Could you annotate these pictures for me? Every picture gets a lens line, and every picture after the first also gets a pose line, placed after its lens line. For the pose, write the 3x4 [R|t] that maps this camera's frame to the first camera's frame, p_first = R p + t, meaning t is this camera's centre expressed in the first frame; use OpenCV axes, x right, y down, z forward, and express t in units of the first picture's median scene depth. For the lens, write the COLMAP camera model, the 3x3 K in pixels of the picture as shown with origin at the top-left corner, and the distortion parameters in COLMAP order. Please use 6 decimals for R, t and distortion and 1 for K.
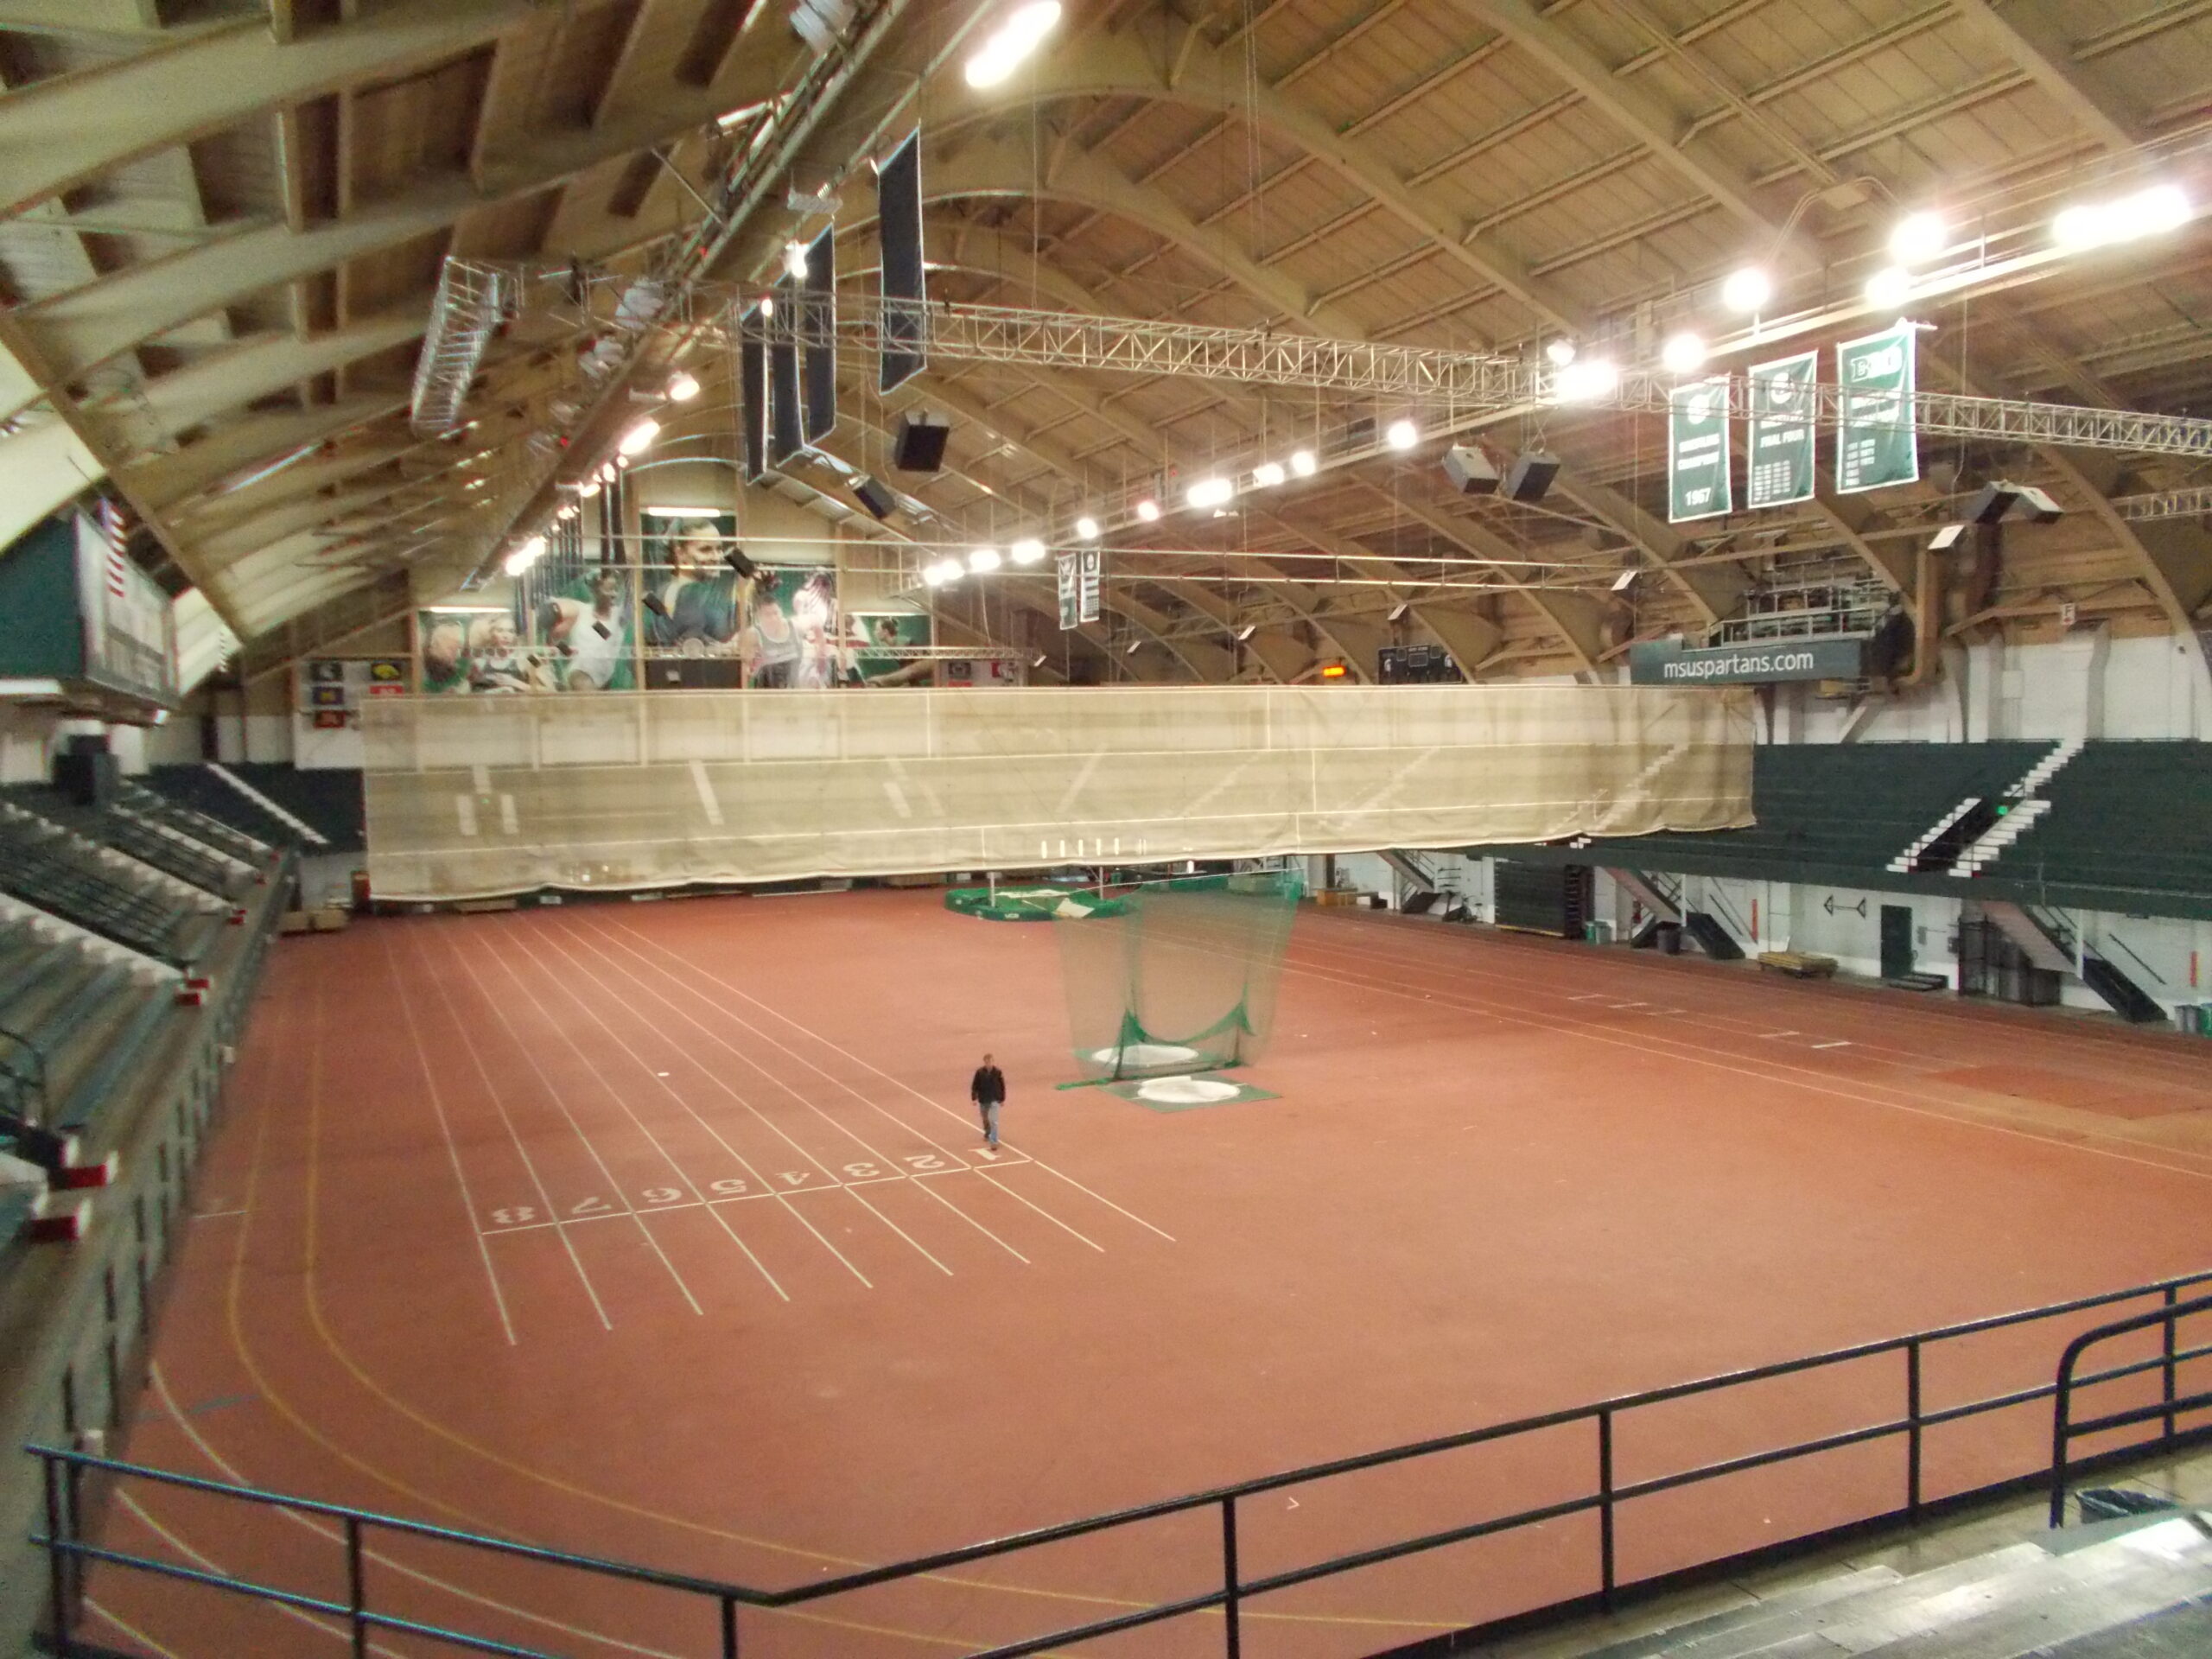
lens RADIAL K [[1693.7, 0, 1122.0], [0, 1693.7, 841.8], [0, 0, 1]] dist [-0.003746, 0.008105]
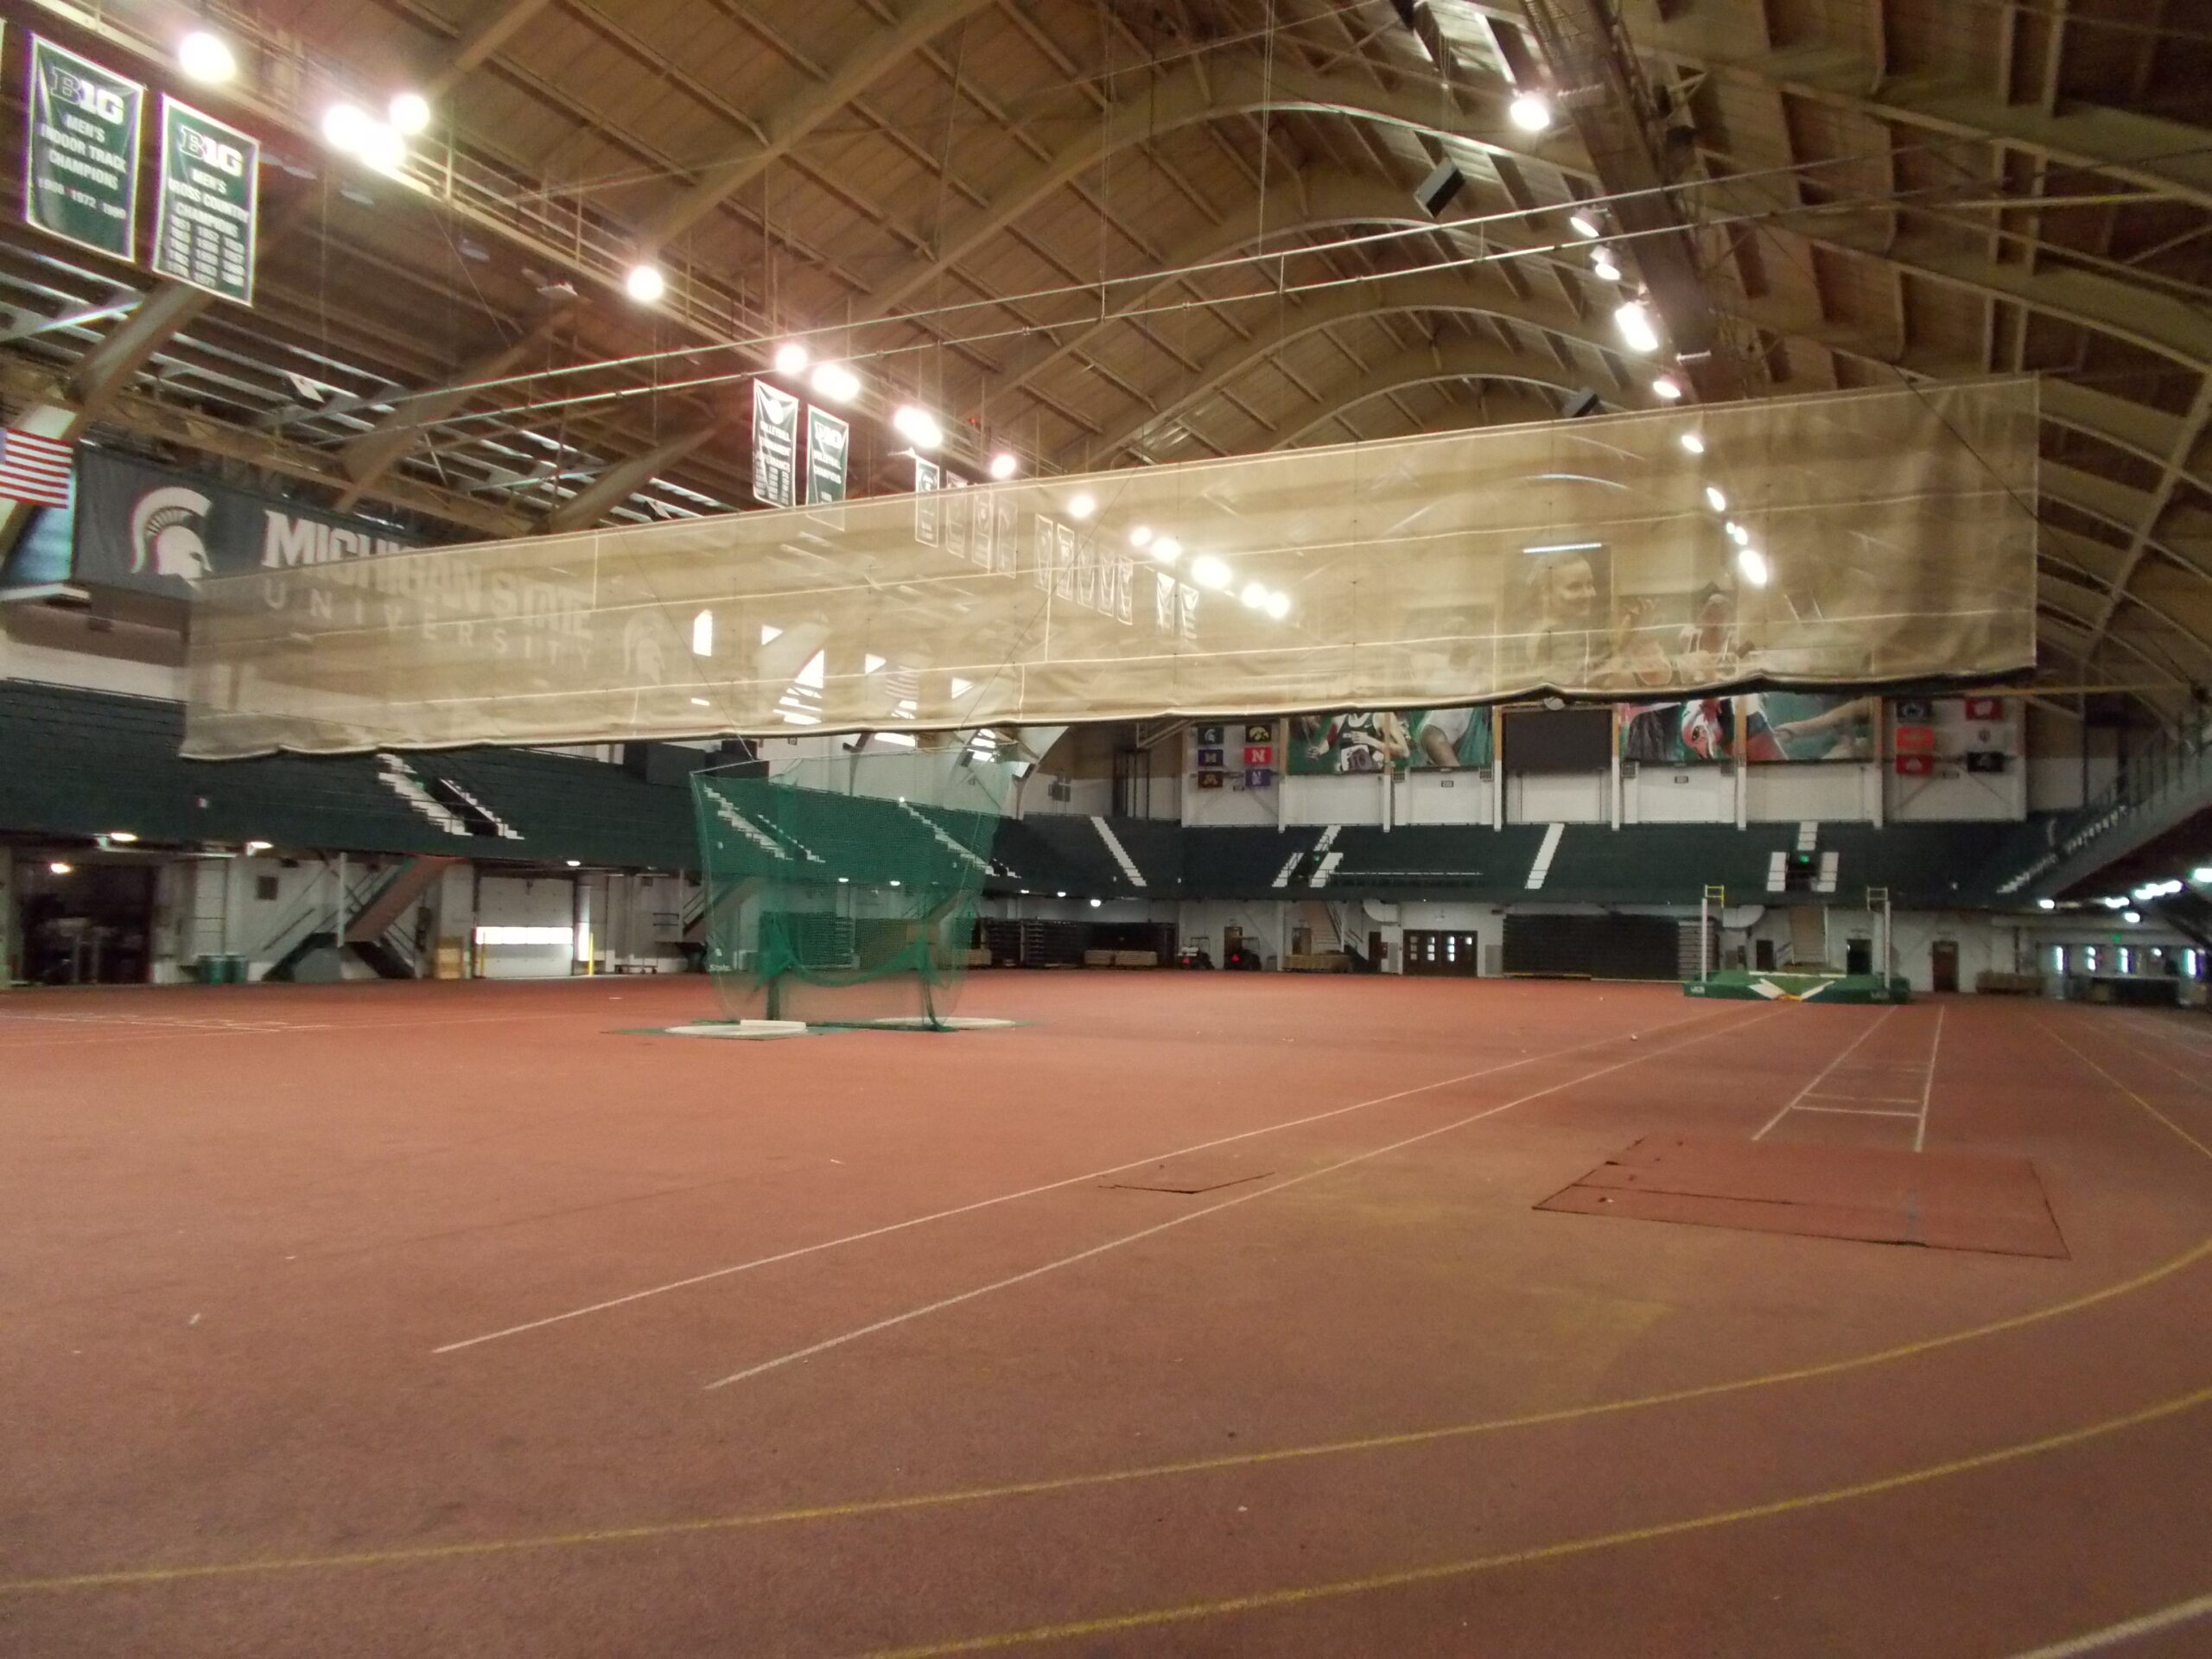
lens RADIAL K [[1693.7, 0, 1113.2], [0, 1693.7, 824.8], [0, 0, 1]] dist [-0.003746, 0.008105]
pose [[0.652010, -0.012672, -0.758105, 0.460617], [-0.074694, 0.993923, -0.080854, 0.071023], [0.754522, 0.109344, 0.647101, 0.441837]]
